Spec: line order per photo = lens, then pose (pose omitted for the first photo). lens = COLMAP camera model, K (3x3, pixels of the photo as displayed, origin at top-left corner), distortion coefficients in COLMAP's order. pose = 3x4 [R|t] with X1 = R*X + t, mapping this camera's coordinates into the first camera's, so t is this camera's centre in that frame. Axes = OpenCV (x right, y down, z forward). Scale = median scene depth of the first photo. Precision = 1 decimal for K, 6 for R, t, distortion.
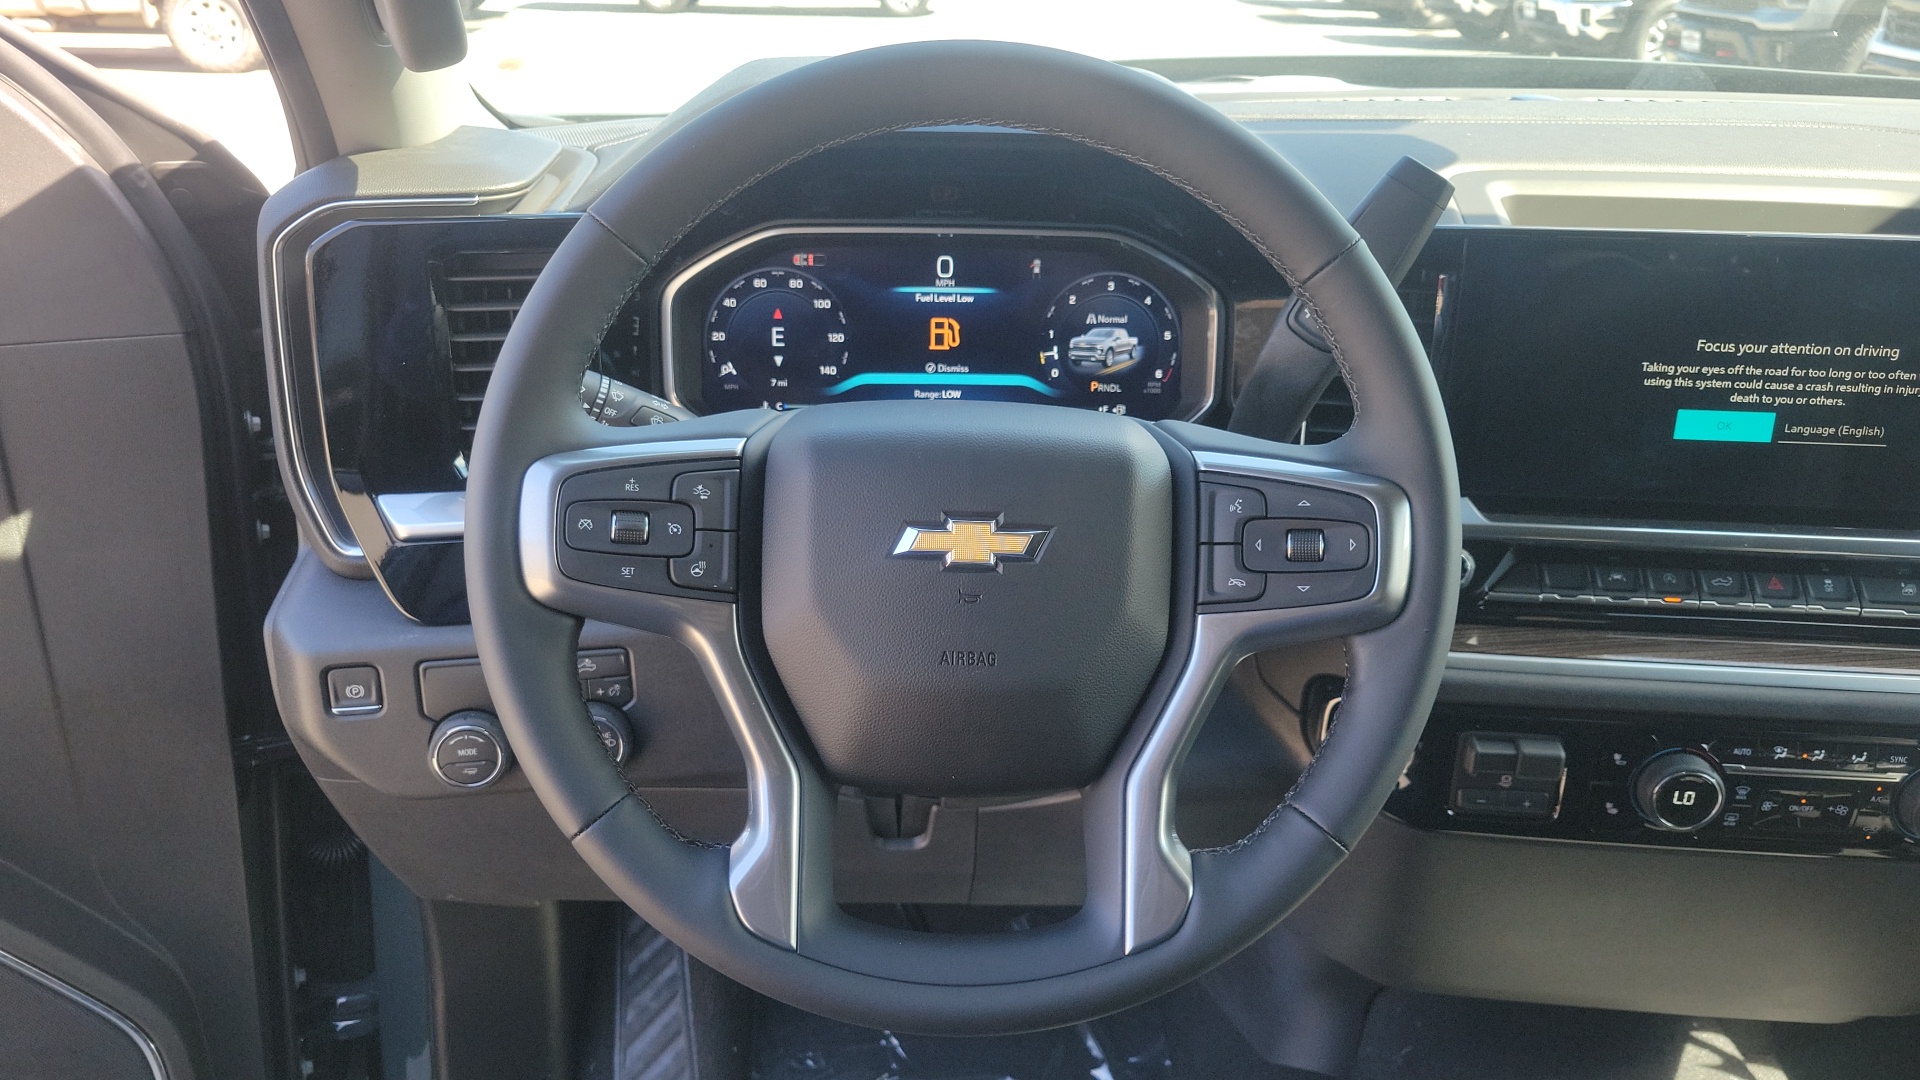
lens RADIAL K [[1432.3, 0, 968.0], [0, 1432.3, 547.9], [0, 0, 1]] dist [0.013146, -0.001891]
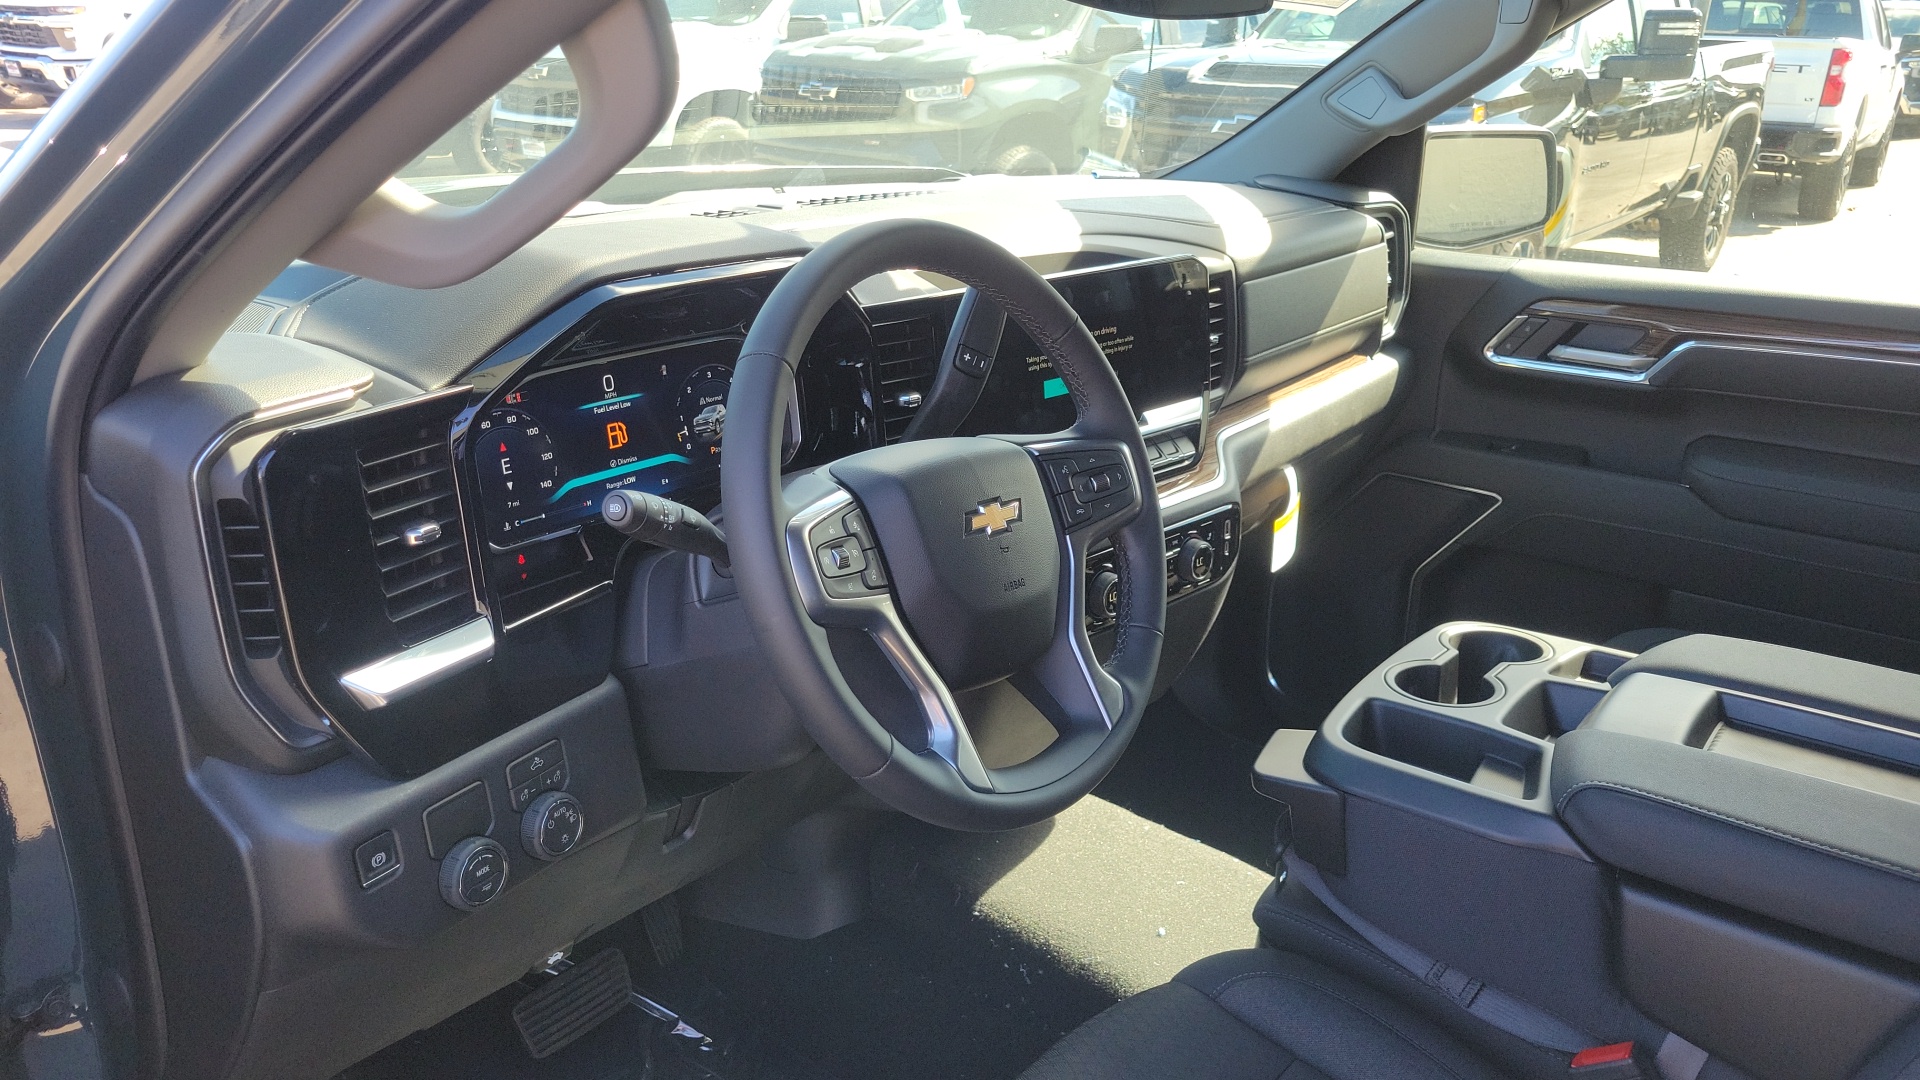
lens RADIAL K [[1419.3, 0, 935.5], [0, 1419.3, 538.6], [0, 0, 1]] dist [-0.004023, -0.000136]
pose [[0.656737, -0.259354, 0.708119, -0.749944], [0.292532, 0.953088, 0.077770, -0.078722], [-0.695070, 0.156073, 0.701797, -0.056188]]
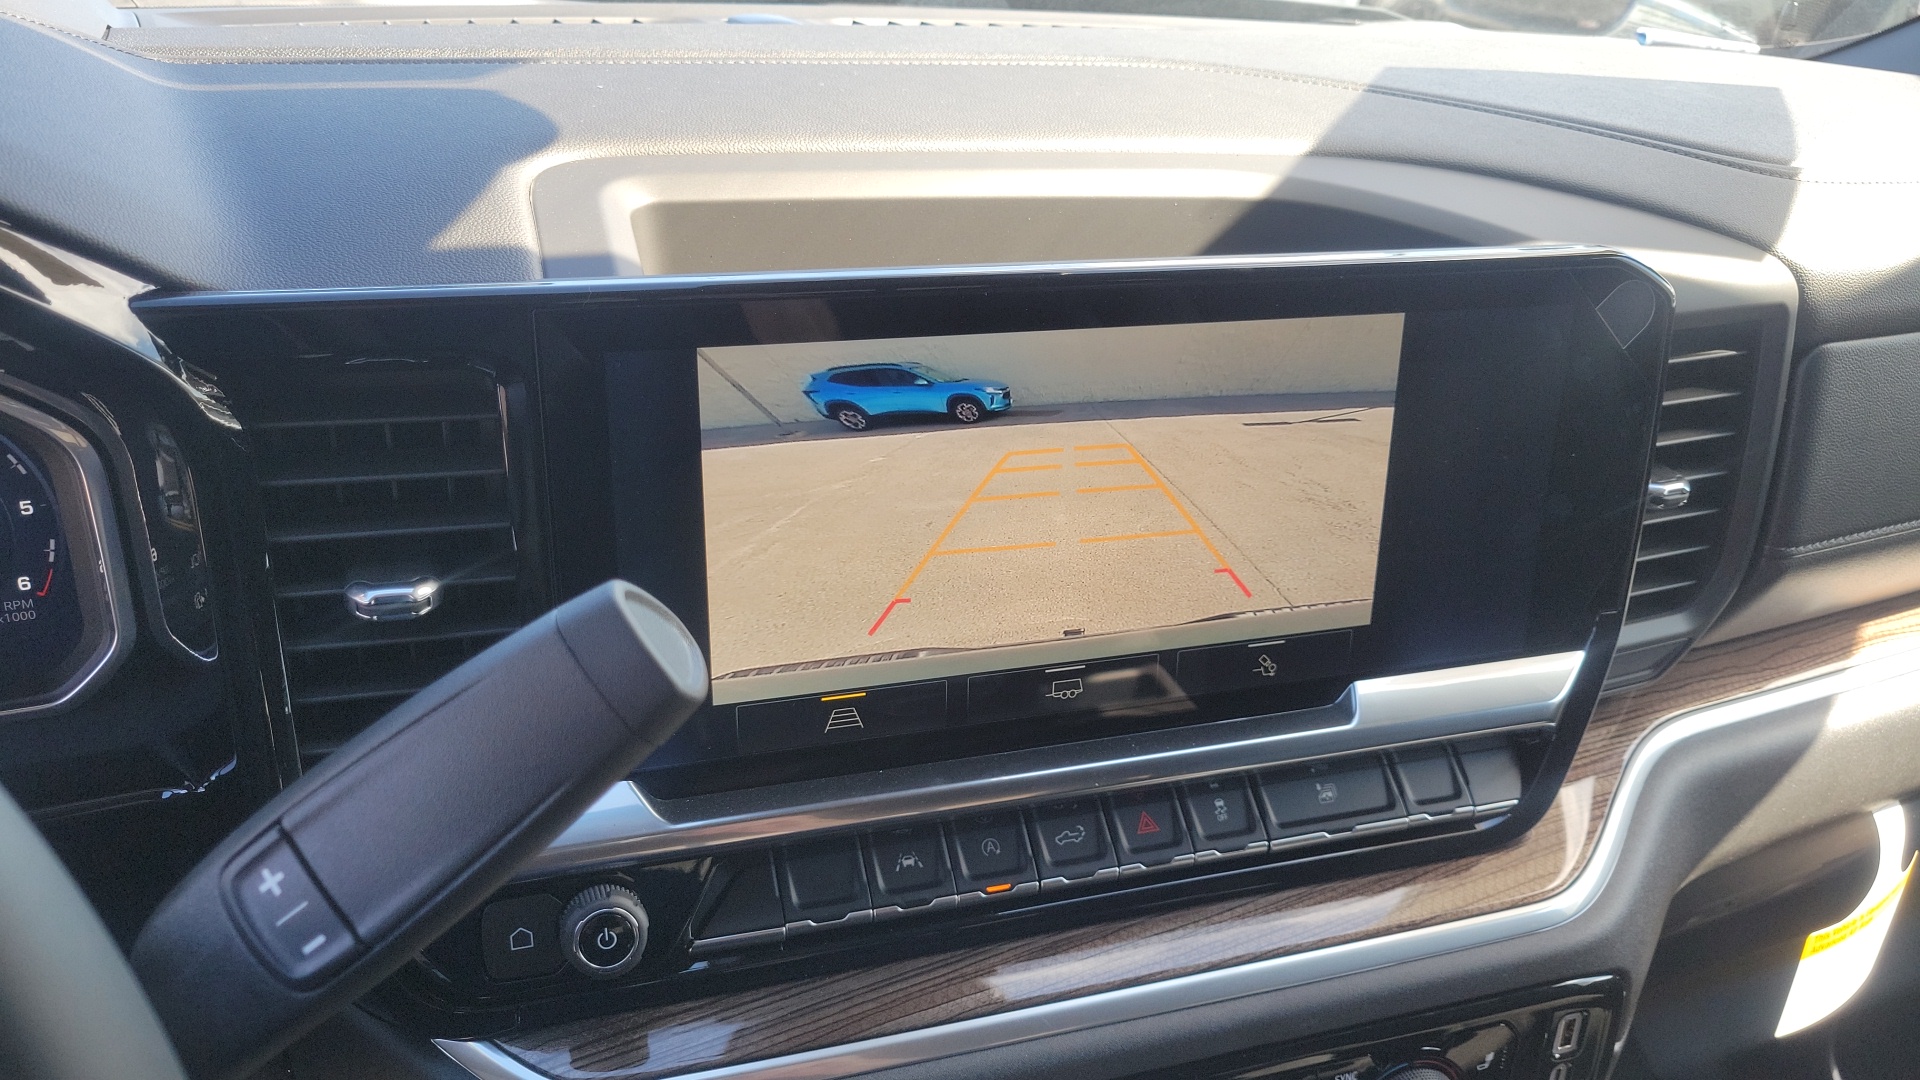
lens RADIAL K [[1477.1, 0, 964.7], [0, 1477.1, 540.6], [0, 0, 1]] dist [0.004307, -0.001068]
pose [[0.918704, -0.135813, 0.370861, 0.251521], [0.120494, 0.990630, 0.064289, -0.133441], [-0.376118, -0.014376, 0.926460, 0.412197]]
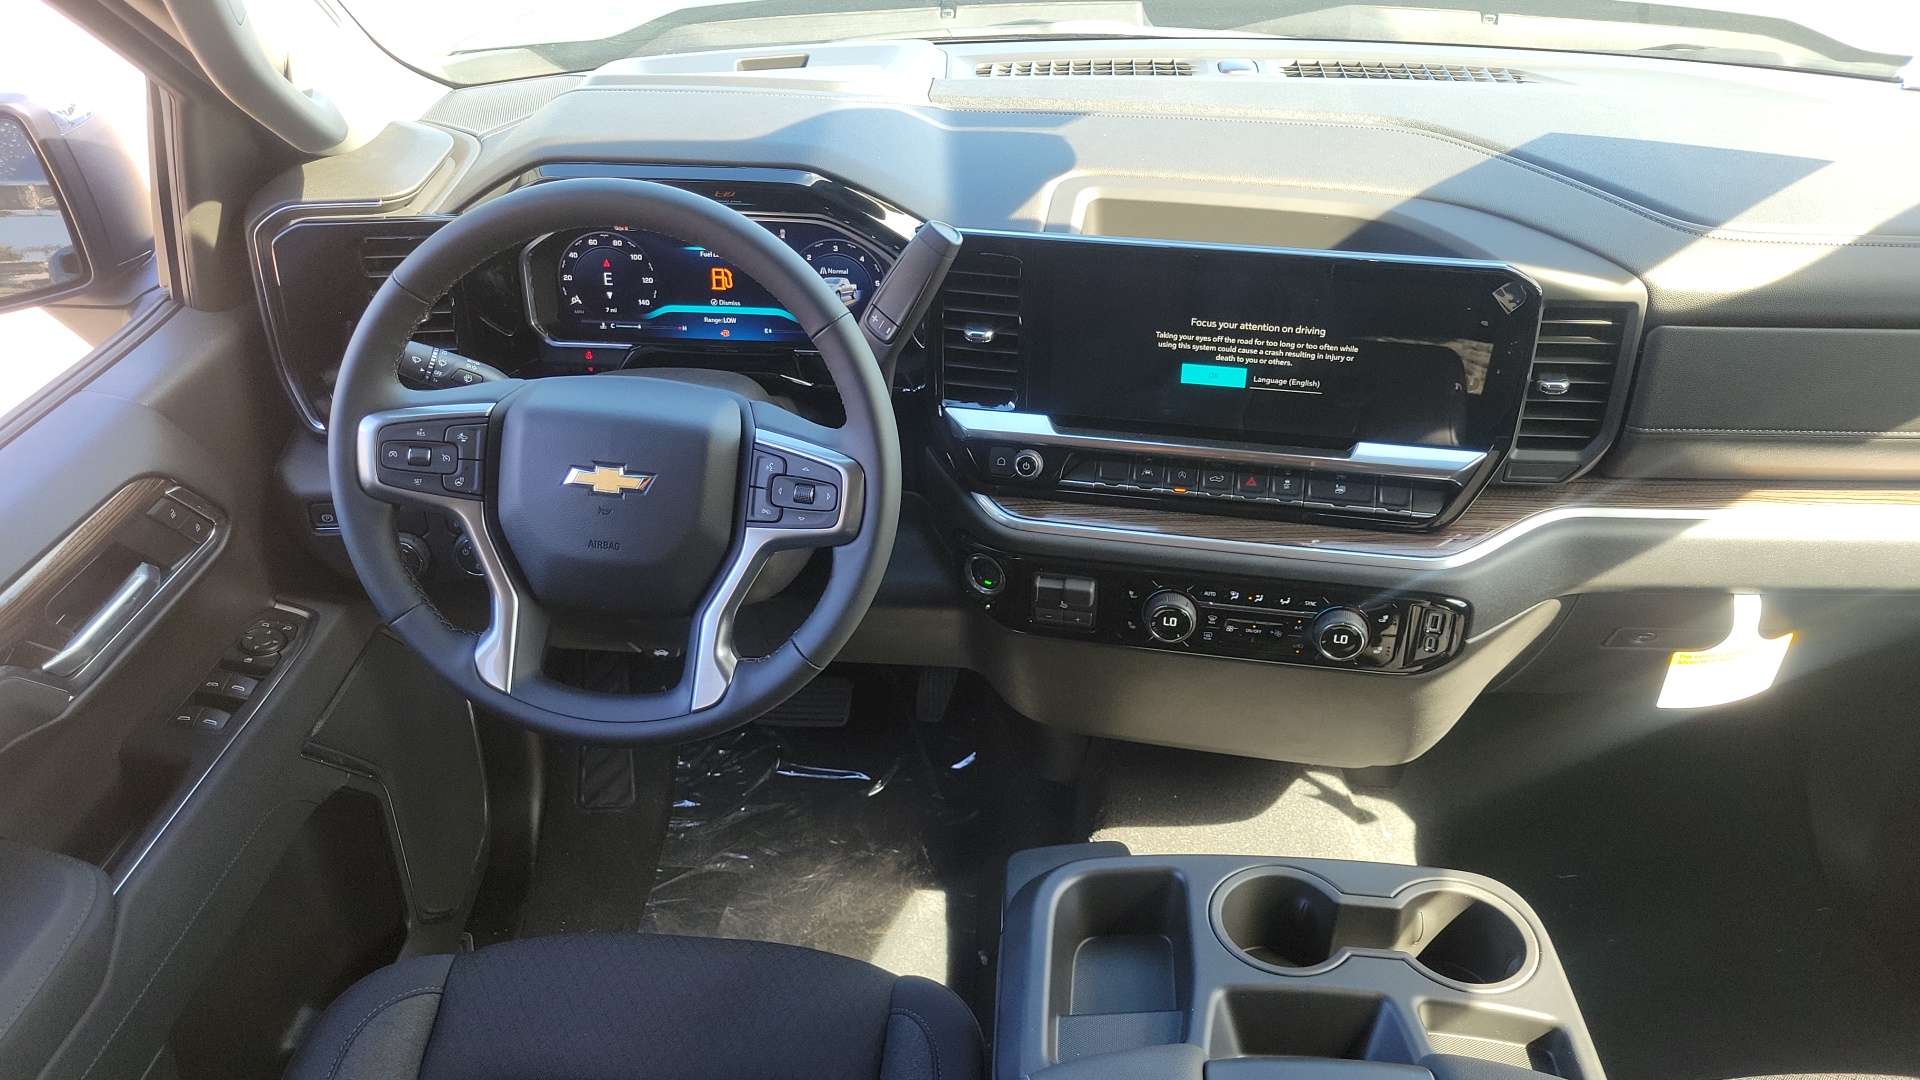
lens RADIAL K [[1424.1, 0, 983.3], [0, 1424.1, 546.5], [0, 0, 1]] dist [0.028492, -0.002616]
pose [[0.995087, 0.041784, -0.089753, 0.389532], [-0.024036, 0.981411, 0.190407, -0.167355], [0.096041, -0.187314, 0.977594, -0.429677]]
